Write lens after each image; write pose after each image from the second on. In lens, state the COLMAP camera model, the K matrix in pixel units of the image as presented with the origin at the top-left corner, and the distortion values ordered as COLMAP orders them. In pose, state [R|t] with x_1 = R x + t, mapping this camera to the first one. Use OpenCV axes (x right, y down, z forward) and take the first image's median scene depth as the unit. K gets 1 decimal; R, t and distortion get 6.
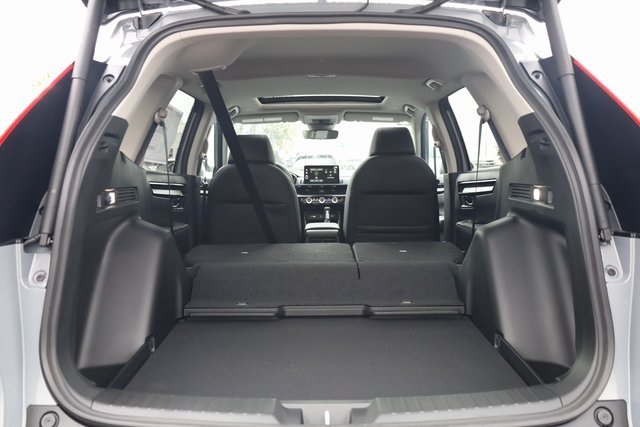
lens RADIAL K [[570.2, 0, 320.0], [0, 570.2, 213.5], [0, 0, 1]] dist [-0.008231, -0.006180]
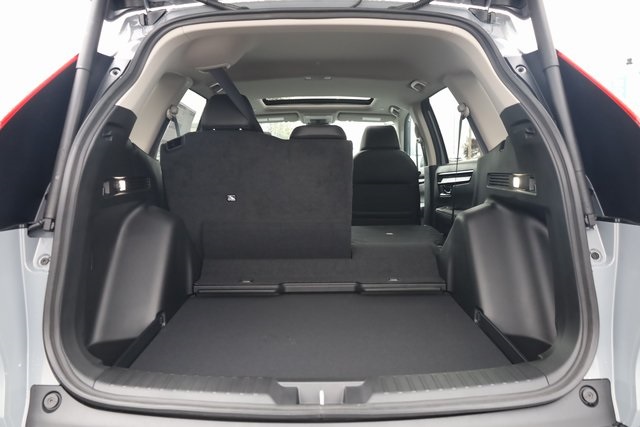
lens RADIAL K [[445.8, 0, 320.0], [0, 445.8, 213.5], [0, 0, 1]] dist [-0.004652, -0.002964]
pose [[0.999992, 0.000270, 0.003929, 0.004895], [-0.000368, 0.999688, 0.024988, 0.004937], [-0.003921, -0.024990, 0.999680, 0.167192]]
